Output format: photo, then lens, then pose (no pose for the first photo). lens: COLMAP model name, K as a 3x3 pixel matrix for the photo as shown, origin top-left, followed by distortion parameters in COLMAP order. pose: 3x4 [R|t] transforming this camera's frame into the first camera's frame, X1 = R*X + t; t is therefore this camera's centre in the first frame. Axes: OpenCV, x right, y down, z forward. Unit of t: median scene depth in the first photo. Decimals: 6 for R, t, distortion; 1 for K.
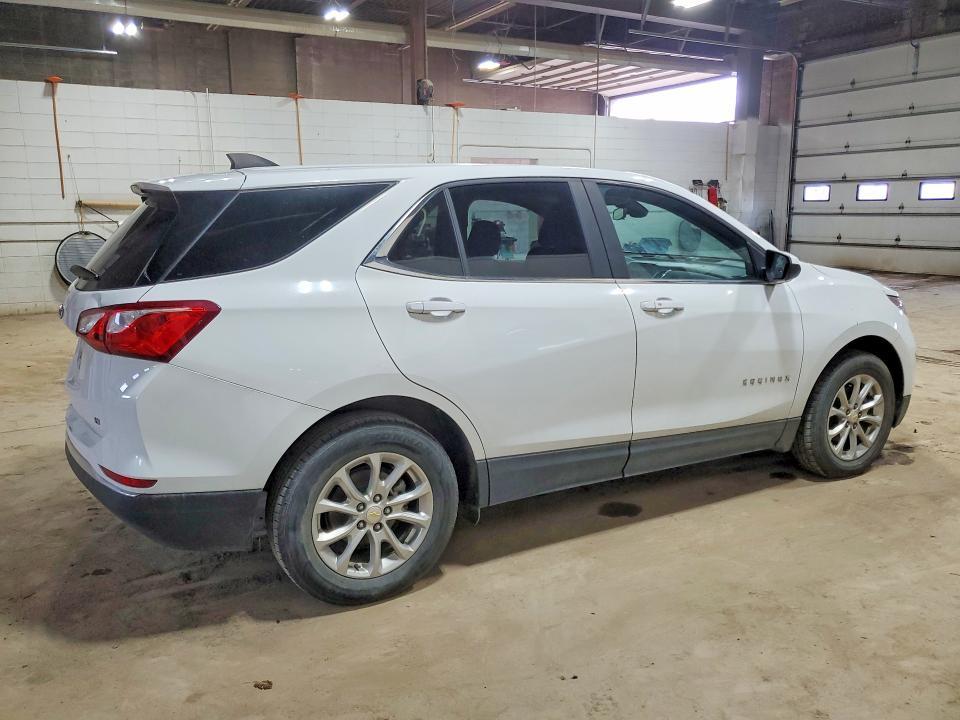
lens RADIAL K [[749.0, 0, 480.0], [0, 749.0, 360.0], [0, 0, 1]] dist [0.013062, 0.009264]
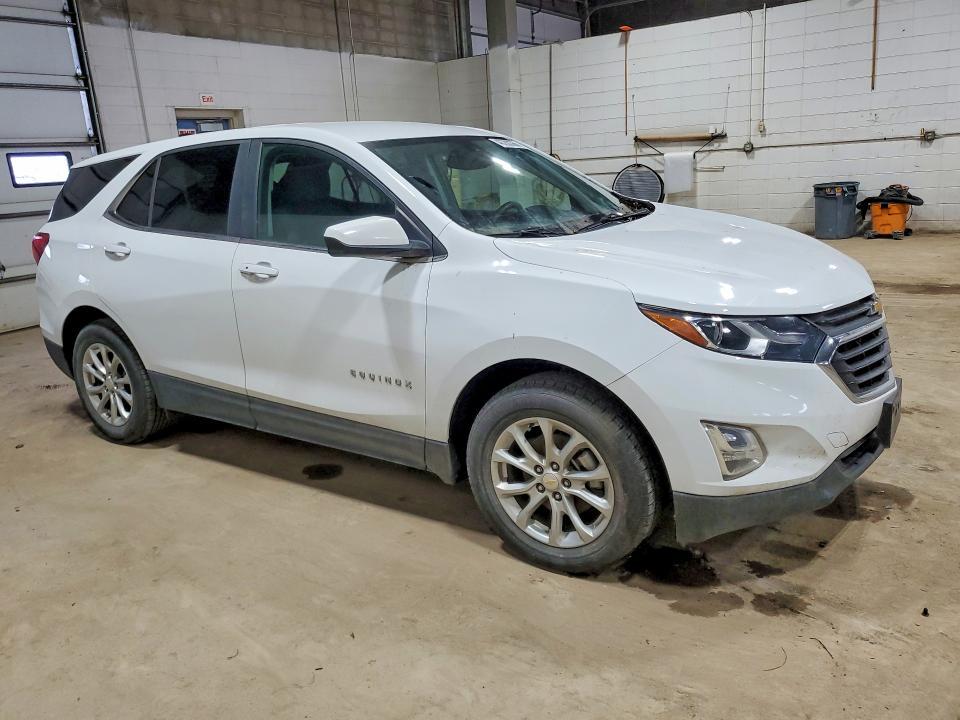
lens RADIAL K [[776.0, 0, 480.0], [0, 776.0, 360.0], [0, 0, 1]] dist [0.012313, 0.006631]
pose [[0.437409, 0.208320, -0.874801, 1.216993], [-0.119026, 0.977651, 0.173298, -0.158753], [0.891351, 0.028322, 0.452429, 0.754133]]
